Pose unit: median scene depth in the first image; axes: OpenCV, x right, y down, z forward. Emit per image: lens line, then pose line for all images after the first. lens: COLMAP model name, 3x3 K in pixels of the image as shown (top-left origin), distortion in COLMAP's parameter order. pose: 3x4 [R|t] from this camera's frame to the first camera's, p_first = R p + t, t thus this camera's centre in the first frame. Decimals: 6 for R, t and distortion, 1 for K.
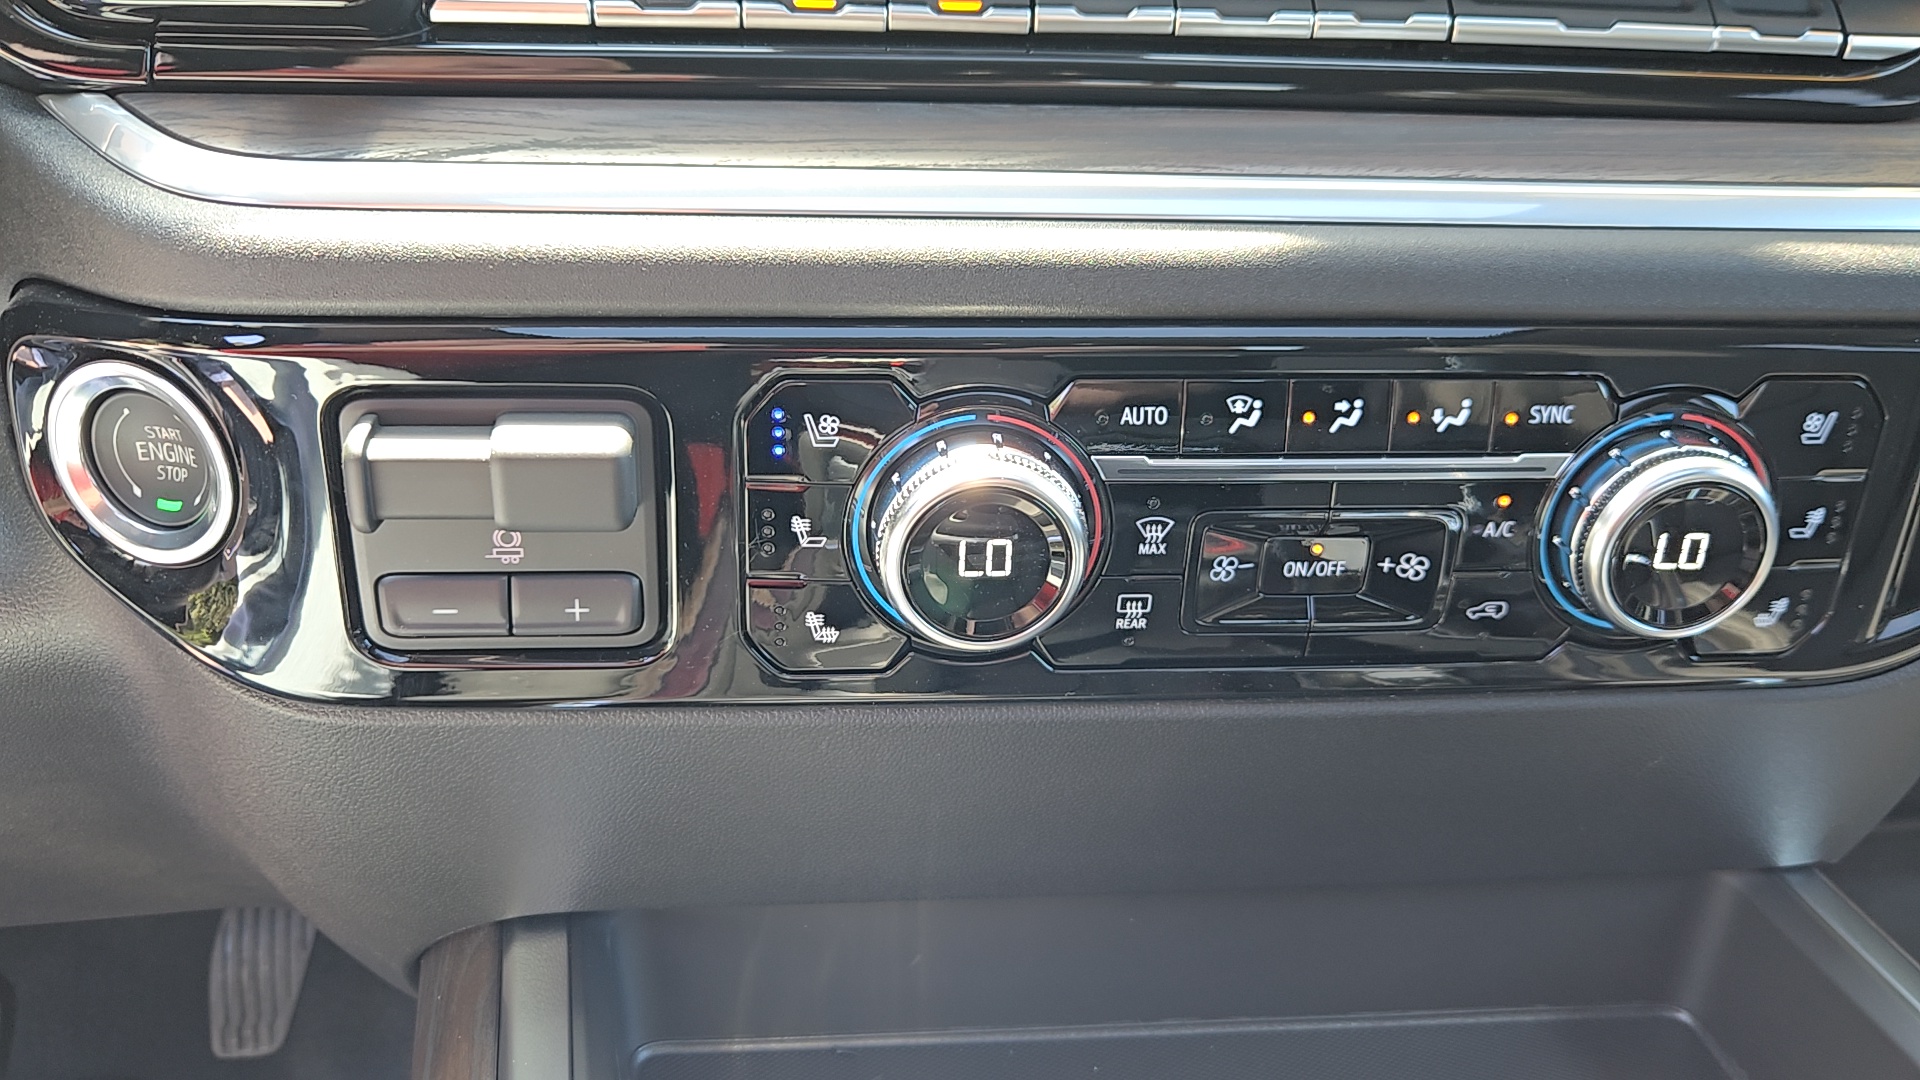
lens RADIAL K [[1599.0, 0, 950.1], [0, 1599.0, 537.4], [0, 0, 1]] dist [0.009365, 0.006269]
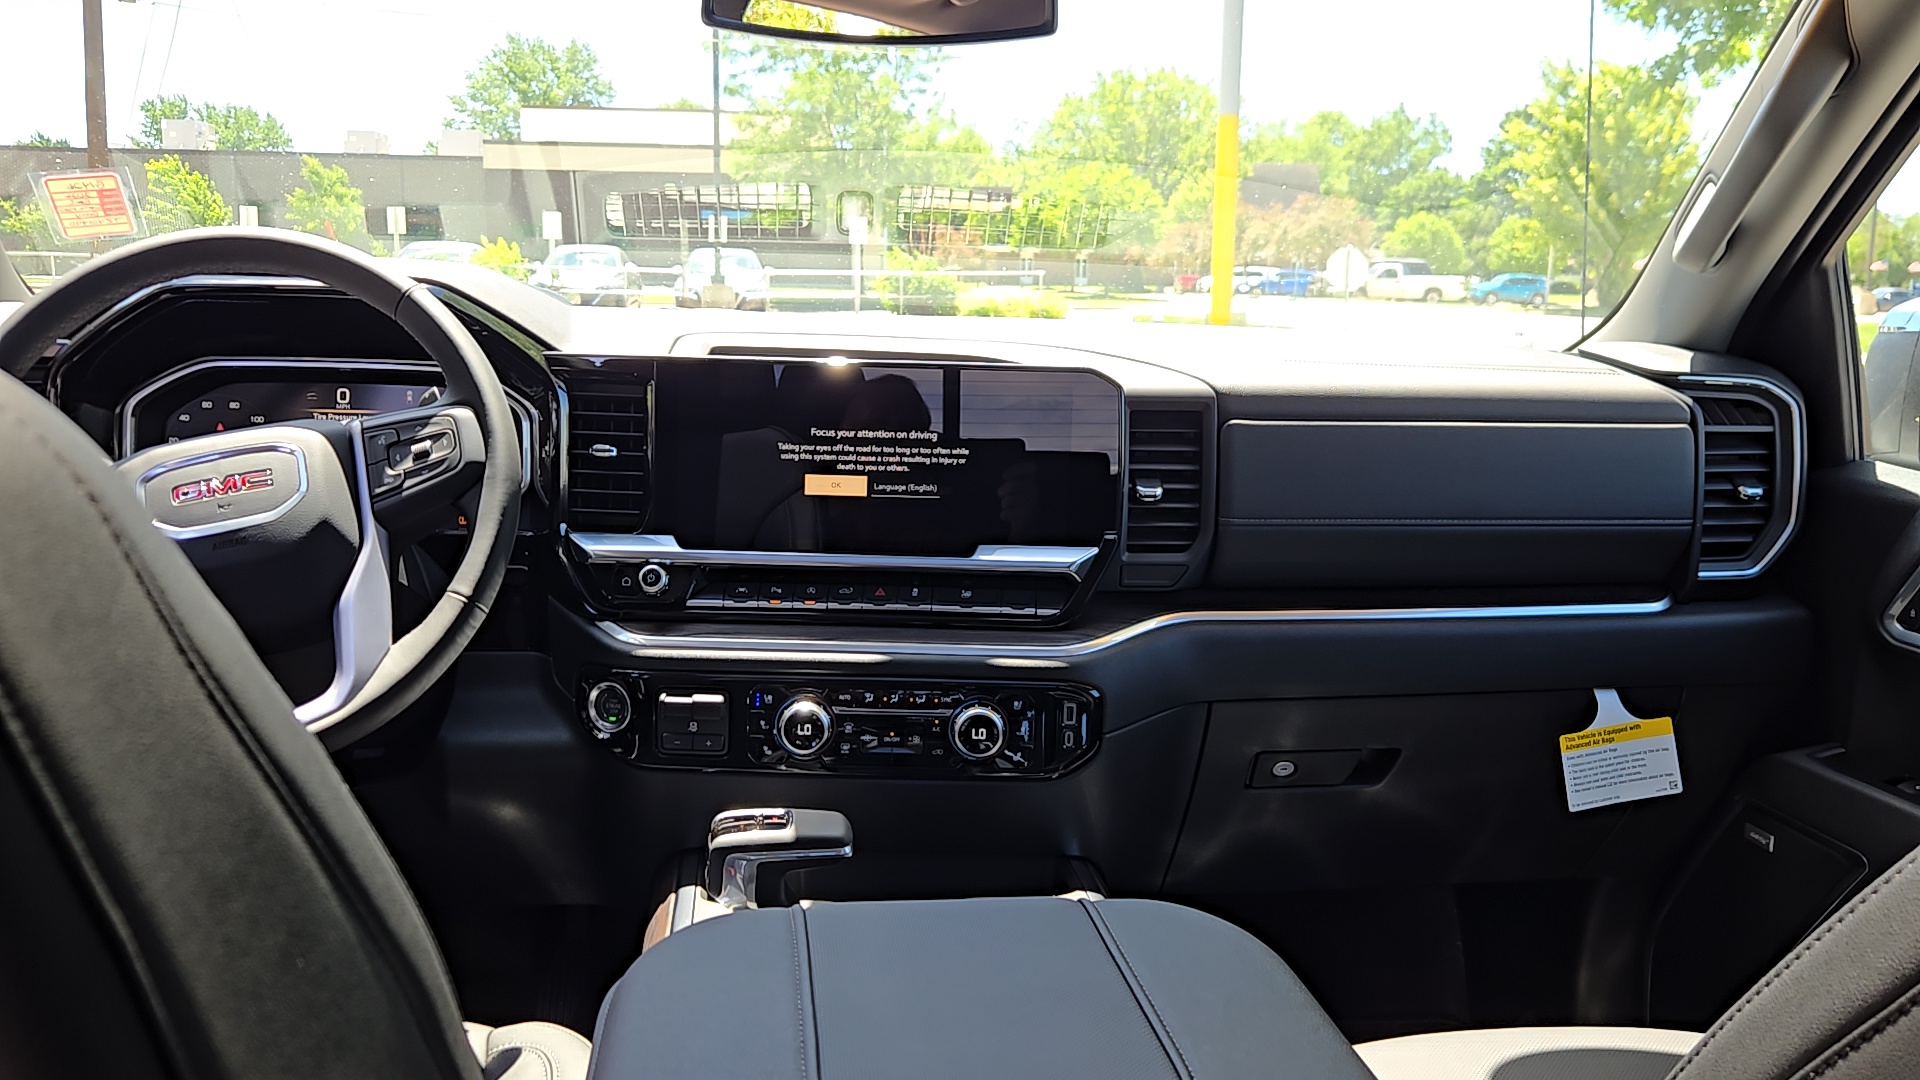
lens RADIAL K [[1599.0, 0, 966.5], [0, 1599.0, 539.7], [0, 0, 1]] dist [0.009365, 0.006269]
pose [[0.997184, 0.004719, -0.074851, 0.743676], [-0.027195, 0.952847, -0.302229, 0.781693], [0.069896, 0.303413, 0.950292, -3.062643]]
